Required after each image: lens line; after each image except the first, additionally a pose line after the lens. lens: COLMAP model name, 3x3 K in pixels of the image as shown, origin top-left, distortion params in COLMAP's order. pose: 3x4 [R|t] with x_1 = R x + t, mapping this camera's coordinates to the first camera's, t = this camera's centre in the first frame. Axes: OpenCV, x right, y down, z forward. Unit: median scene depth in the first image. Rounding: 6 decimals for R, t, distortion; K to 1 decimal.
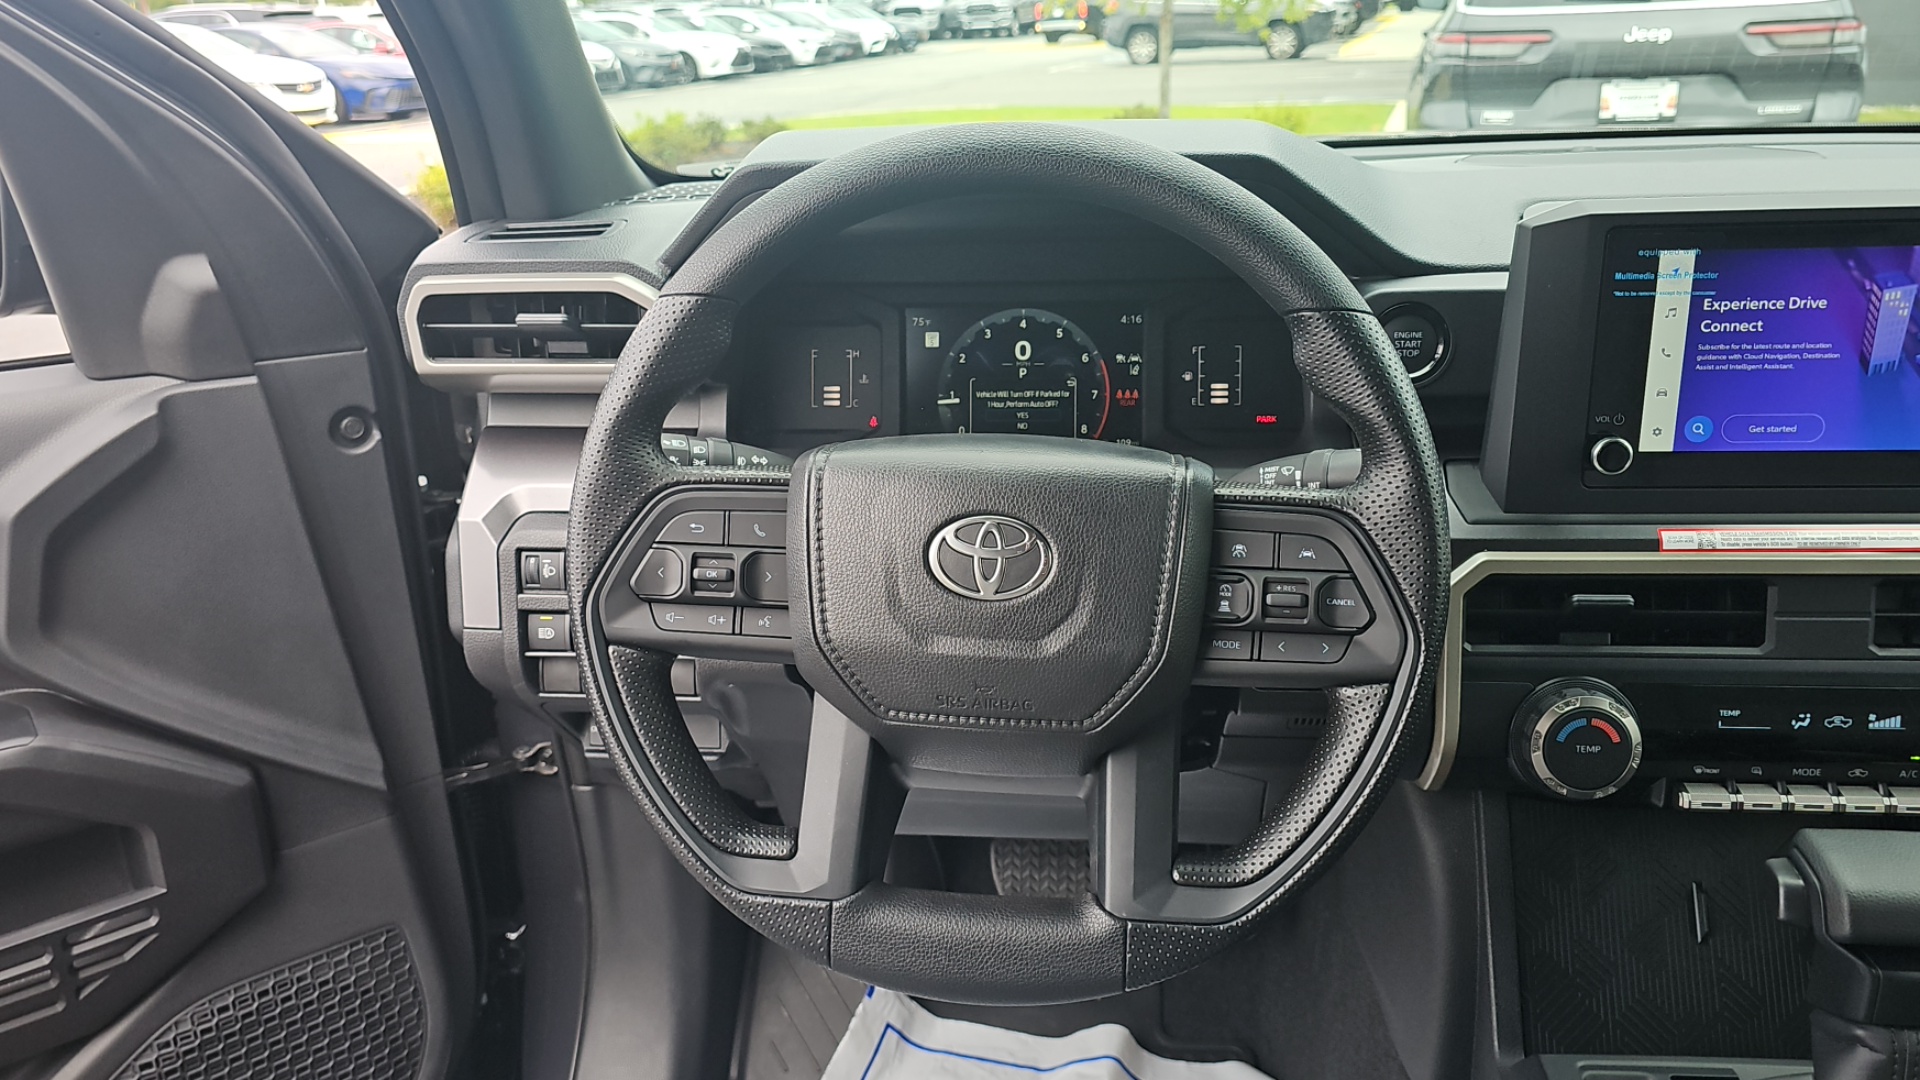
lens RADIAL K [[1340.9, 0, 963.2], [0, 1340.9, 579.5], [0, 0, 1]] dist [0.074098, -0.095539]
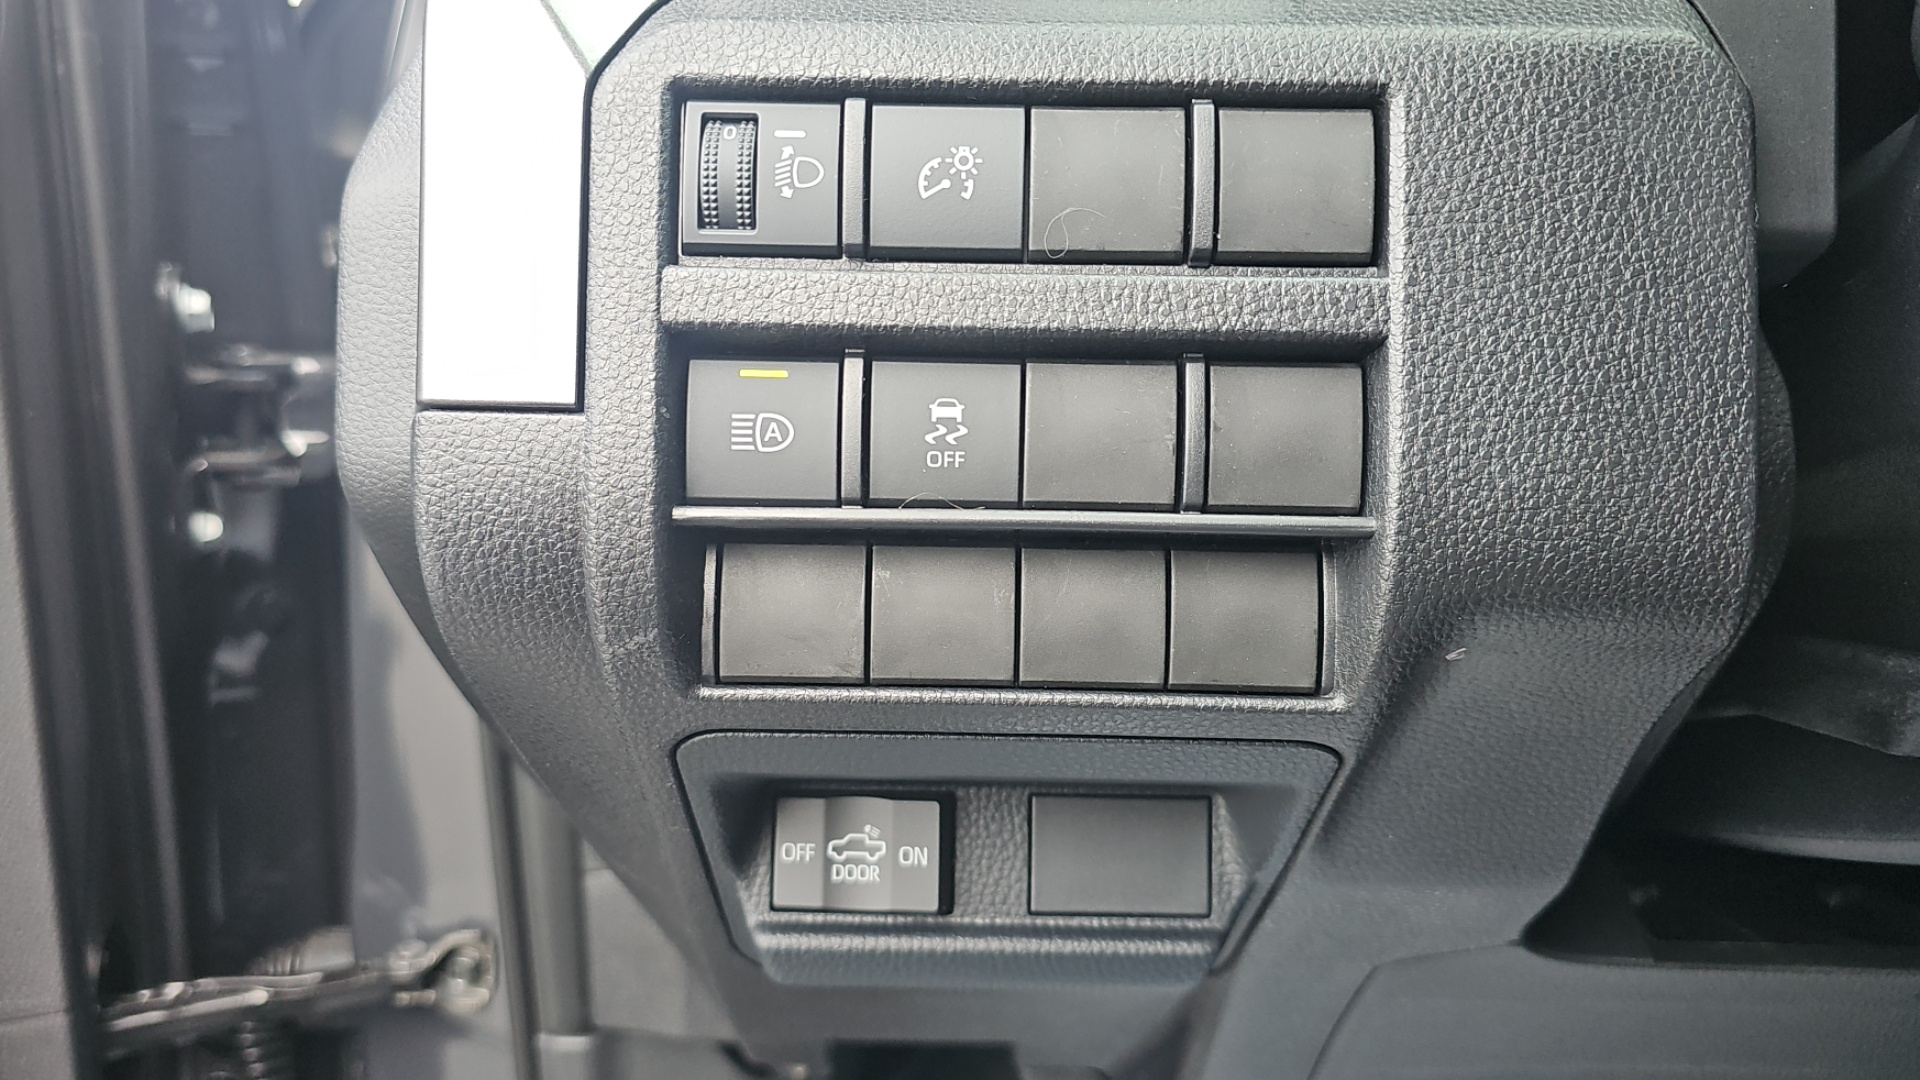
lens RADIAL K [[1340.9, 0, 963.2], [0, 1340.9, 579.5], [0, 0, 1]] dist [0.074098, -0.095539]
pose [[0.984765, 0.029829, 0.171316, -0.313466], [-0.003452, 0.988337, -0.152241, 0.104529], [-0.173859, 0.149330, 0.973383, 0.750862]]
